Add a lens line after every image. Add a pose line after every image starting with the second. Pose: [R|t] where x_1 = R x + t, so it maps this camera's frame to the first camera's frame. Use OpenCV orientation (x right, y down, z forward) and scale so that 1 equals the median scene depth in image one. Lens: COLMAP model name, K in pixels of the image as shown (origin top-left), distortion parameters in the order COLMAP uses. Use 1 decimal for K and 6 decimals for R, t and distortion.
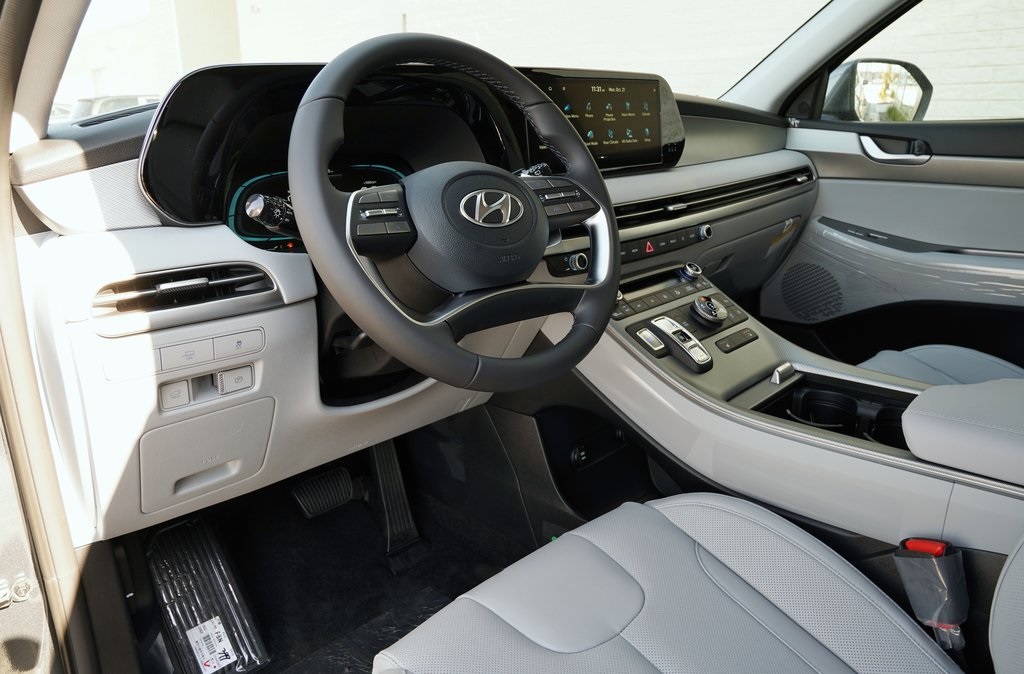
lens RADIAL K [[712.9, 0, 512.0], [0, 712.9, 337.0], [0, 0, 1]] dist [-0.129996, 0.088395]
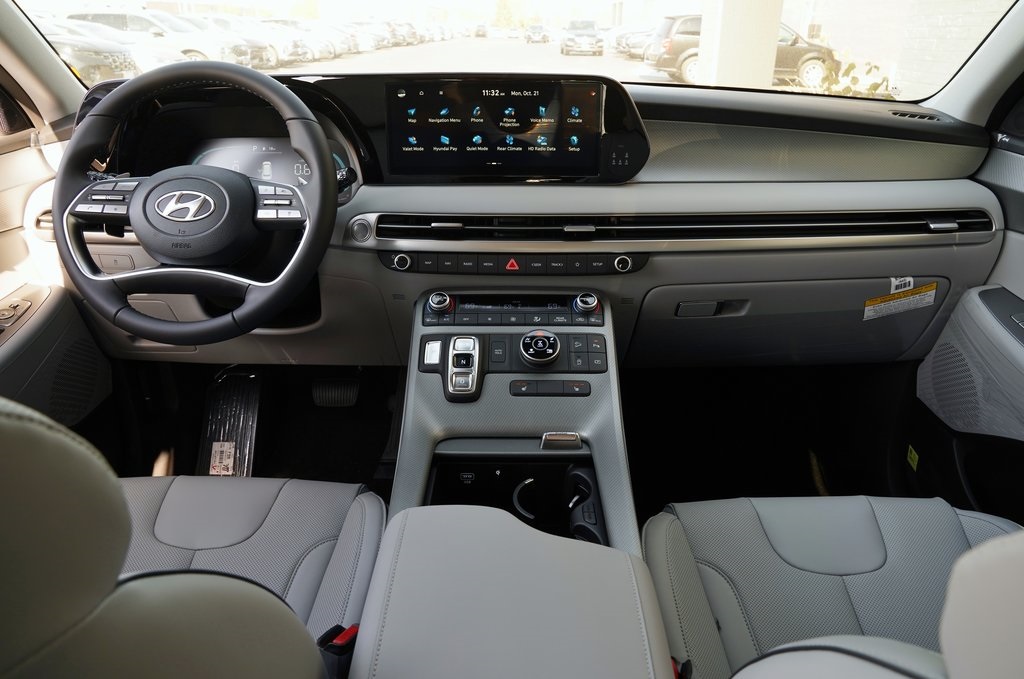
lens RADIAL K [[707.1, 0, 512.0], [0, 707.1, 339.5], [0, 0, 1]] dist [-0.131611, 0.096619]
pose [[0.709317, 0.304461, -0.635746, 0.814892], [-0.233580, 0.952474, 0.195533, -0.212922], [0.665064, 0.009803, 0.746722, 0.288886]]
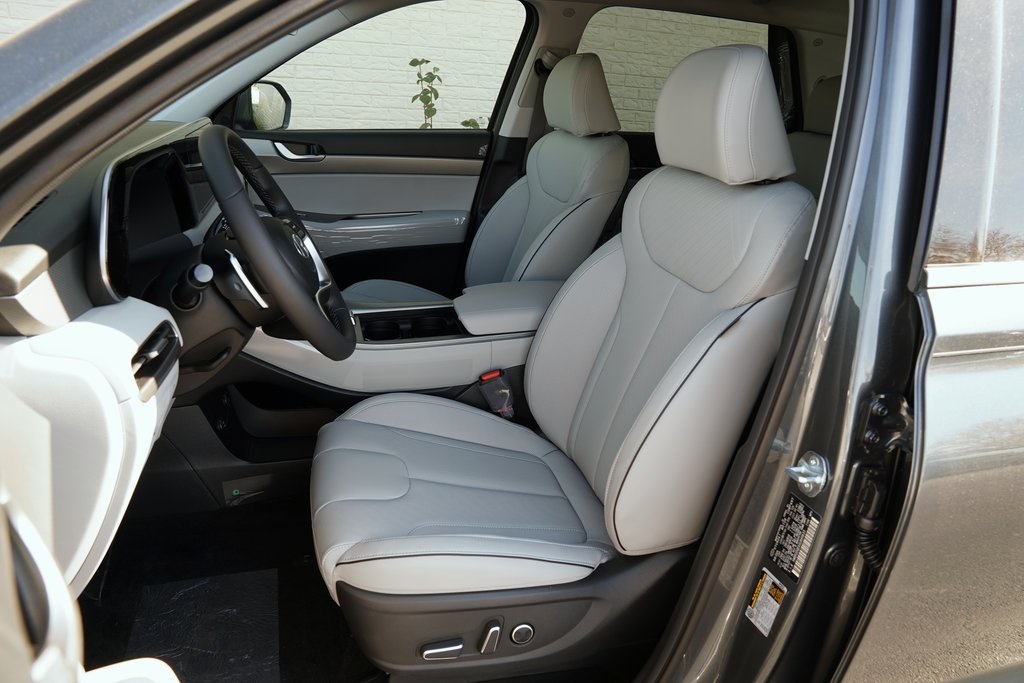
lens RADIAL K [[707.1, 0, 512.0], [0, 707.1, 341.5], [0, 0, 1]] dist [-0.131611, 0.096619]
pose [[0.482417, -0.268313, 0.833836, -0.711560], [0.202577, 0.960299, 0.191805, -0.118155], [-0.852195, 0.076386, 0.517618, -0.093816]]
